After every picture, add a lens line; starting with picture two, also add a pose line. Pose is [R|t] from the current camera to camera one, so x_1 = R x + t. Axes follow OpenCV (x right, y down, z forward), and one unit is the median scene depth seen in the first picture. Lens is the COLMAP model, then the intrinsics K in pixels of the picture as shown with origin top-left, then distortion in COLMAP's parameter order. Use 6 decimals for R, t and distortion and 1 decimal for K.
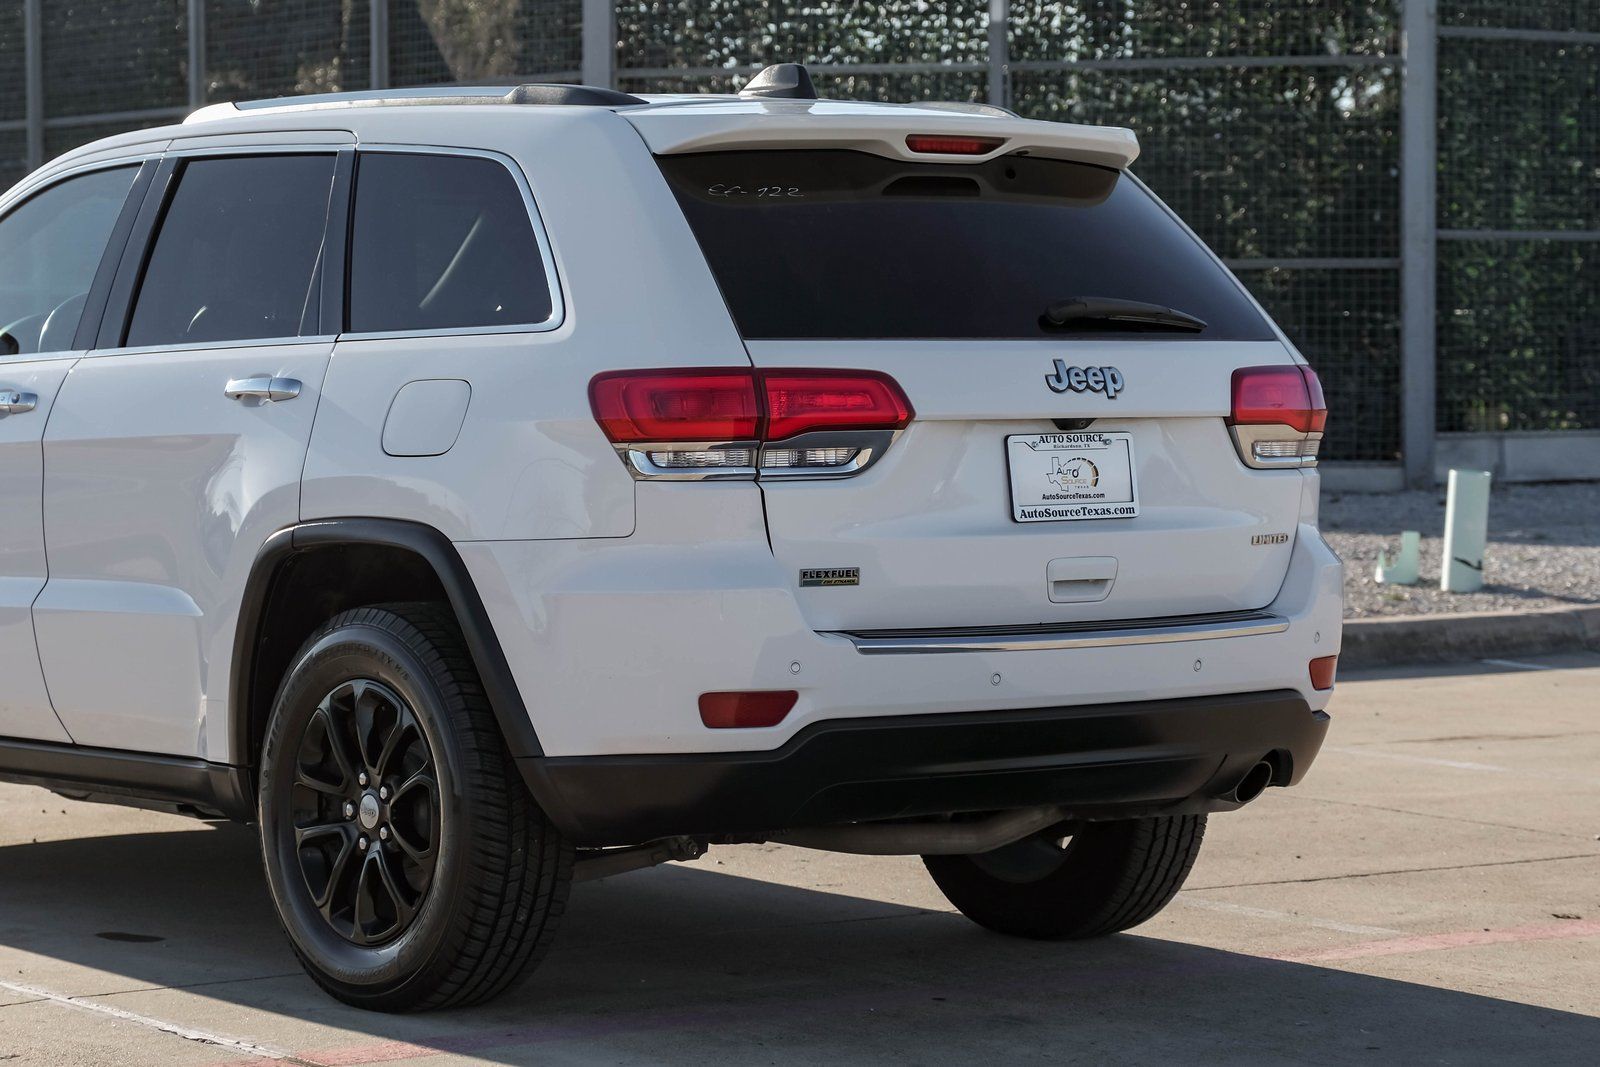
lens RADIAL K [[4261.6, 0, 771.6], [0, 4261.6, 469.2], [0, 0, 1]] dist [0.133133, 0.000000]
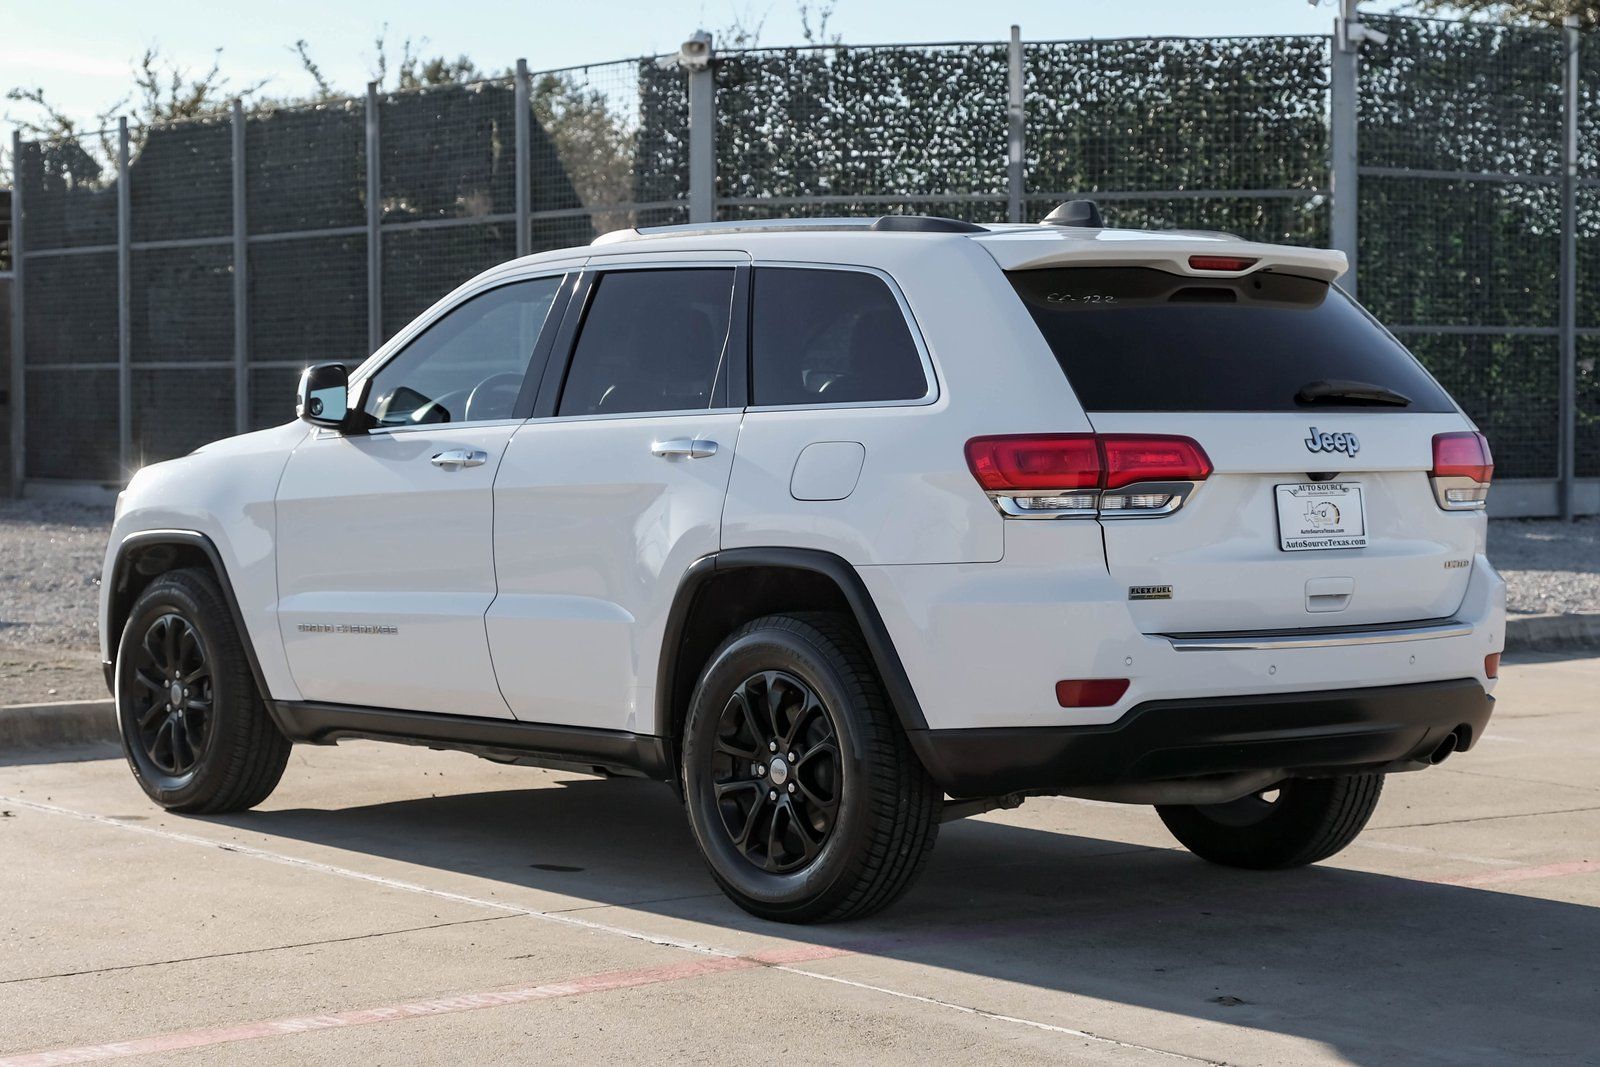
lens RADIAL K [[3370.4, 0, 797.2], [0, 3370.4, 539.2], [0, 0, 1]] dist [0.085605, 0.000000]
pose [[0.999599, 0.000385, 0.028328, -0.116268], [-0.000622, 0.999965, 0.008334, 0.000214], [-0.028324, -0.008348, 0.999564, -0.035216]]
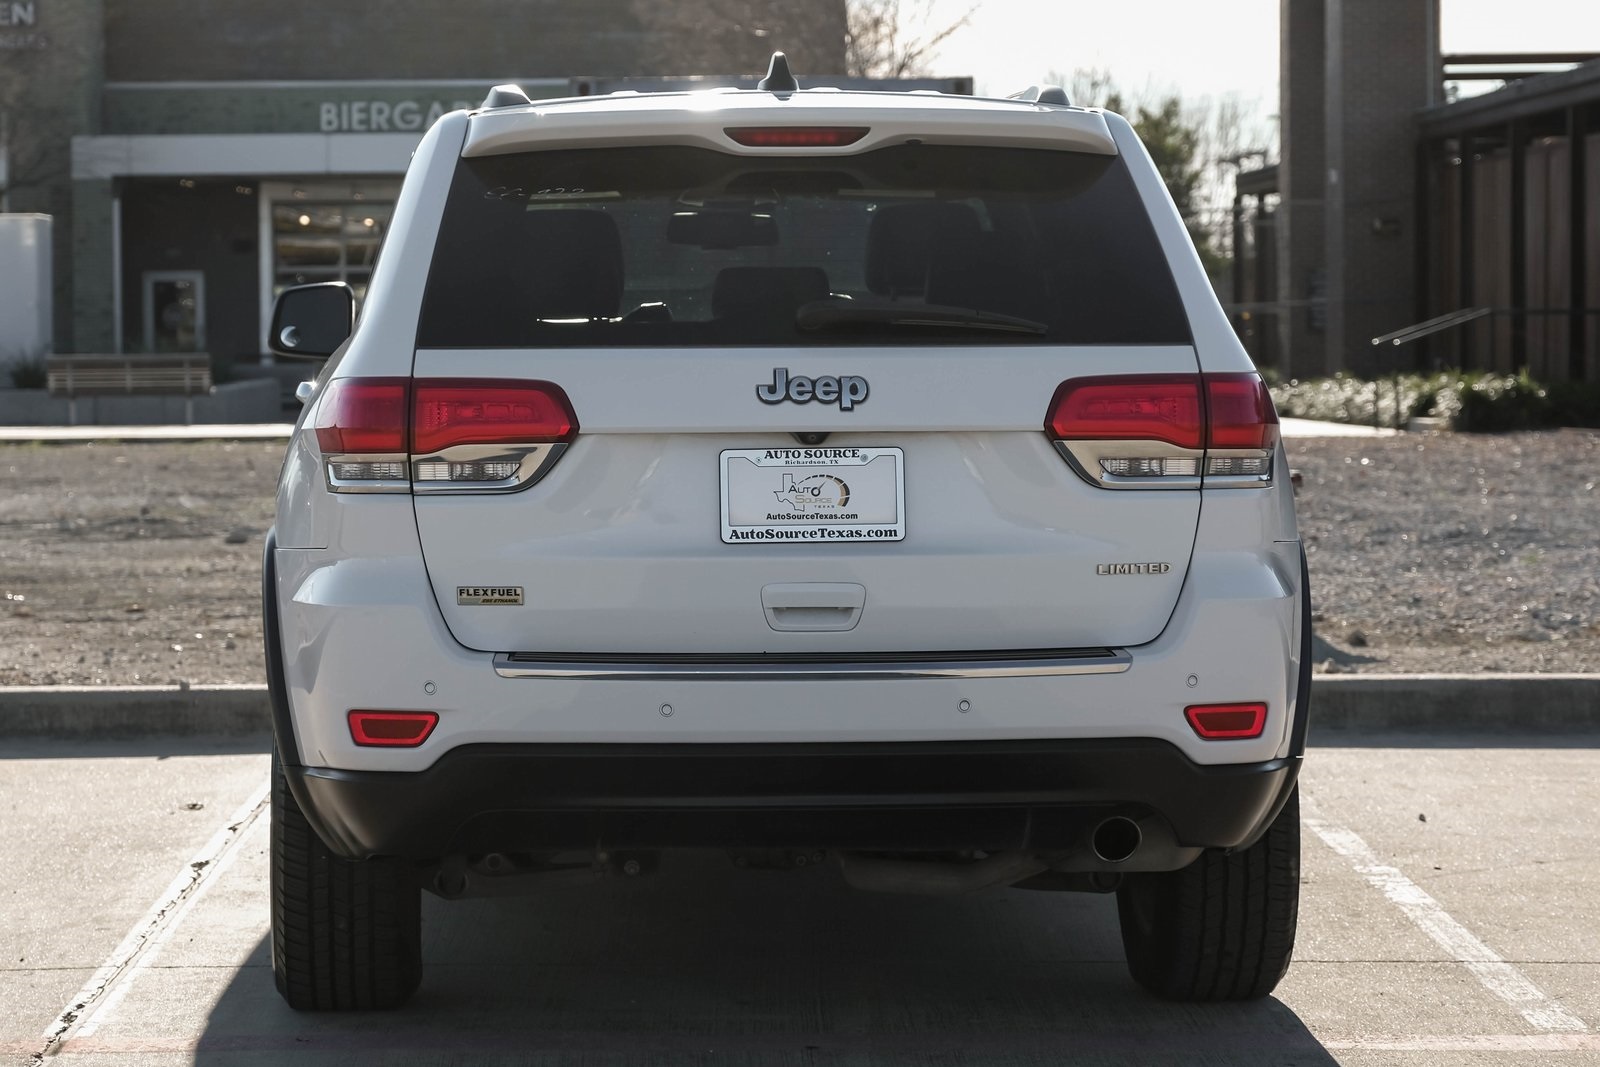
lens RADIAL K [[4261.6, 0, 790.2], [0, 4261.6, 479.6], [0, 0, 1]] dist [0.133133, 0.000000]
pose [[0.806096, 0.014847, -0.591598, 0.590753], [-0.011907, 0.999890, 0.008869, -0.009427], [0.591664, -0.000105, 0.806184, 0.243604]]
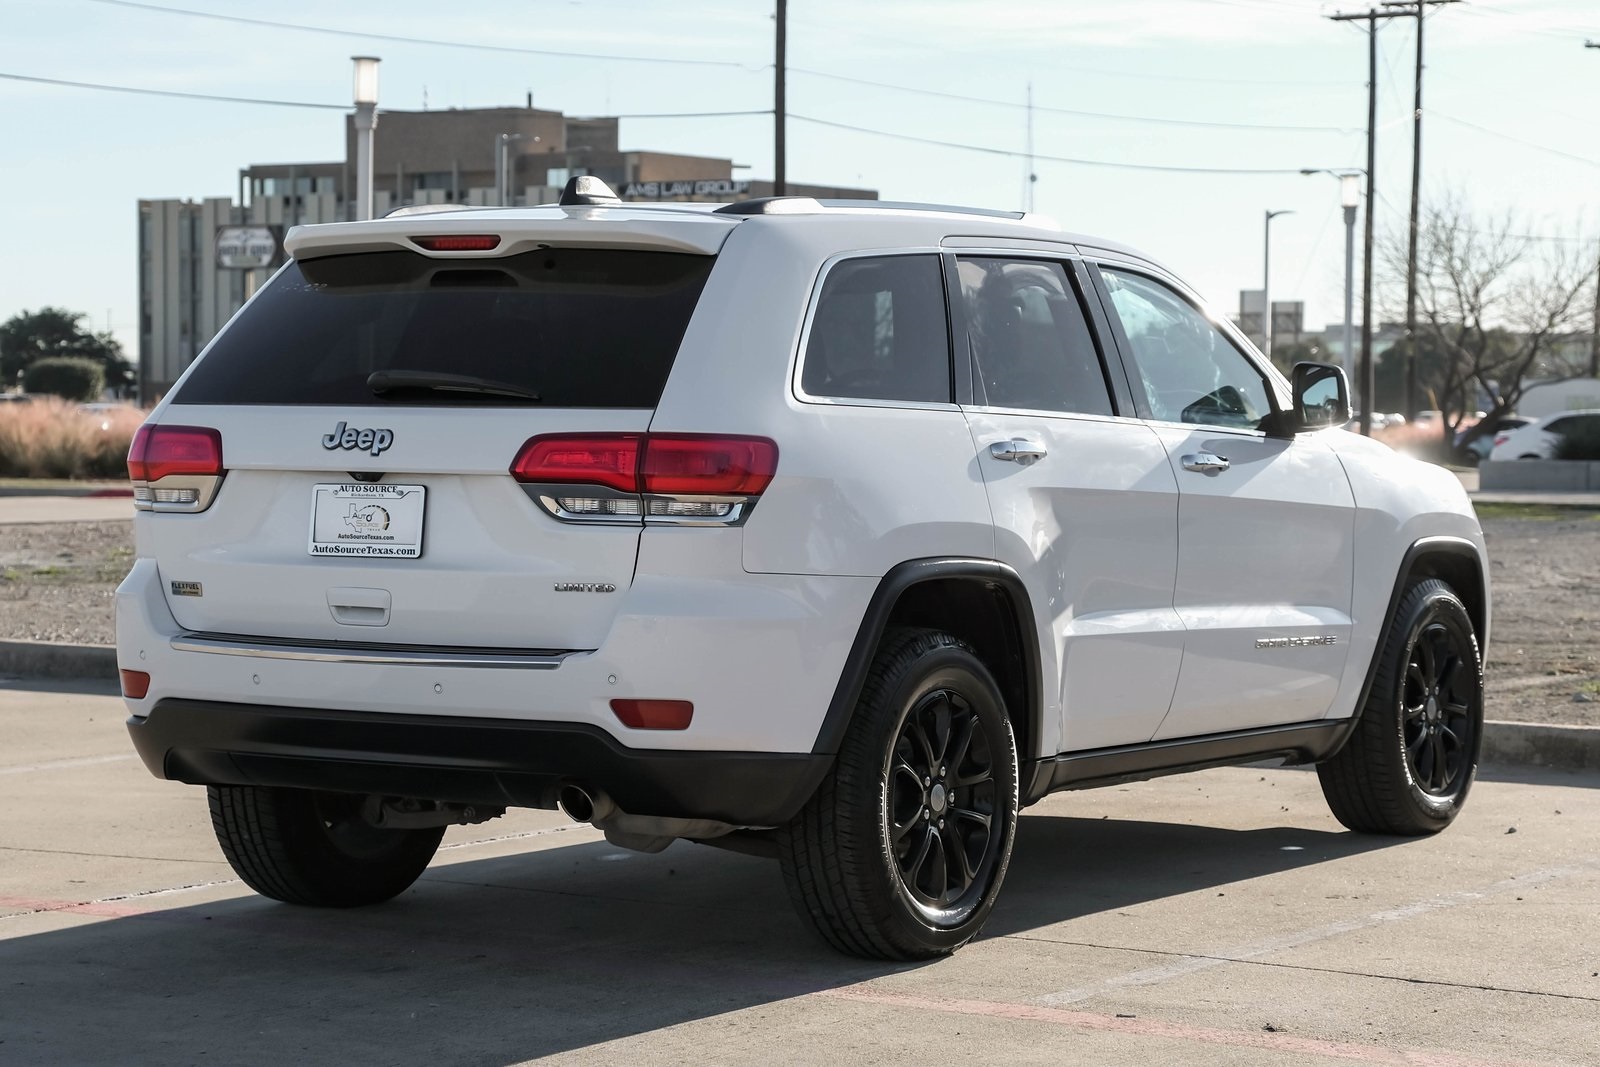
lens RADIAL K [[4261.6, 0, 737.7], [0, 4261.6, 475.4], [0, 0, 1]] dist [0.133133, 0.000000]
pose [[0.298471, 0.022953, -0.954143, 1.207449], [-0.036156, 0.999265, 0.012729, -0.029044], [0.953734, 0.030699, 0.299082, 0.711952]]
